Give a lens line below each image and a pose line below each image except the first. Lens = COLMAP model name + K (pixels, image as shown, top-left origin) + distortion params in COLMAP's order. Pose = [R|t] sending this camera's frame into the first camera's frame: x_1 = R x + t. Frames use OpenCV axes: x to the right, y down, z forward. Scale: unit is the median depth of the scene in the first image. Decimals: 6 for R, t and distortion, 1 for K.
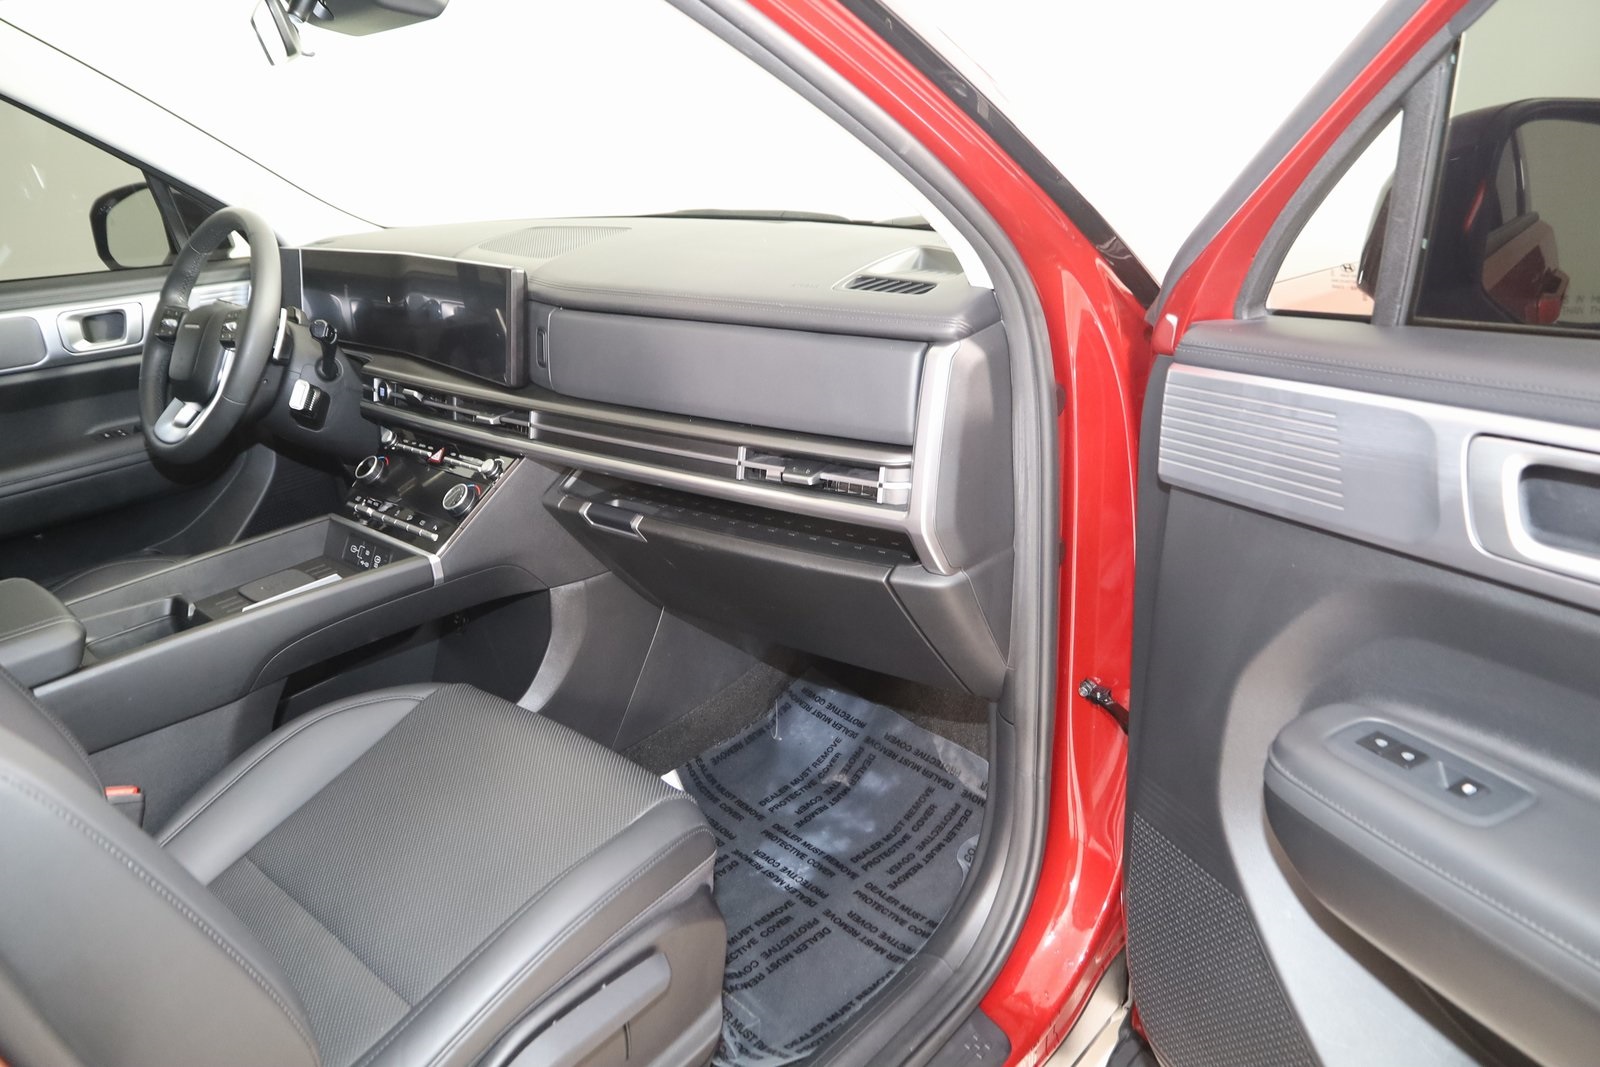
lens RADIAL K [[1092.2, 0, 807.0], [0, 1092.2, 530.5], [0, 0, 1]] dist [-0.097537, 0.048932]
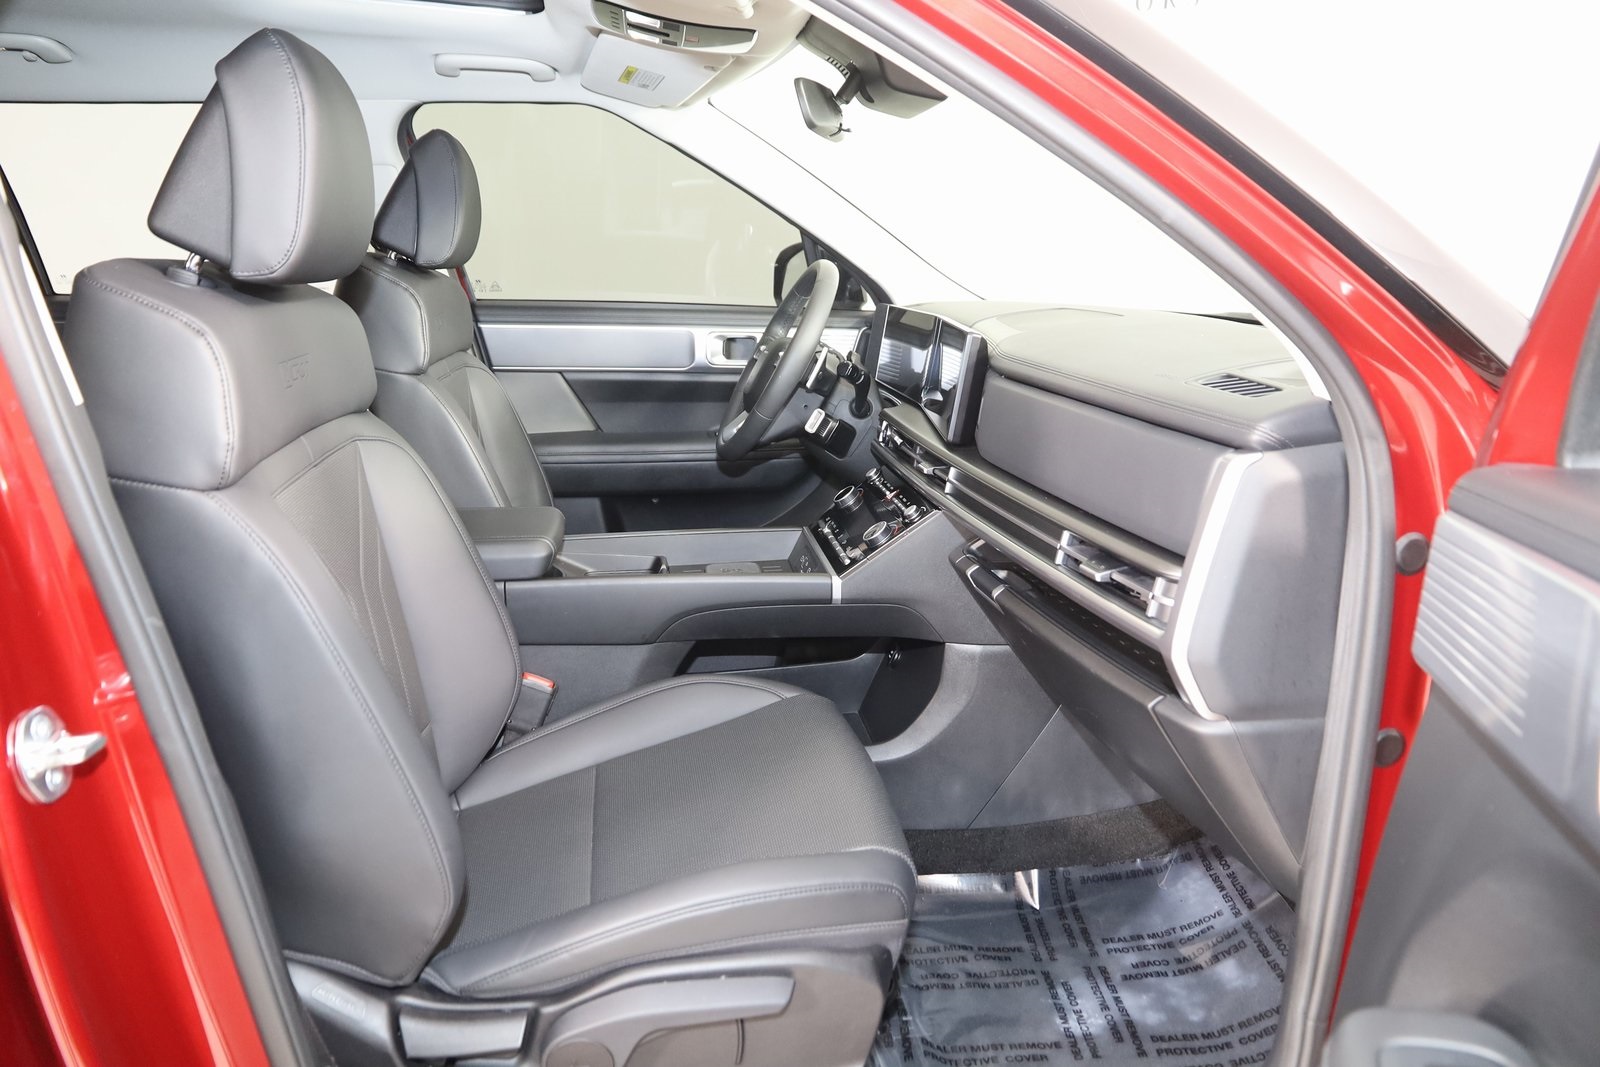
lens RADIAL K [[1092.2, 0, 804.0], [0, 1092.2, 522.9], [0, 0, 1]] dist [-0.097537, 0.048932]
pose [[0.766022, 0.214849, -0.605847, 0.258868], [-0.276669, 0.960923, -0.009047, -0.008806], [0.580228, 0.174549, 0.795530, 0.085053]]
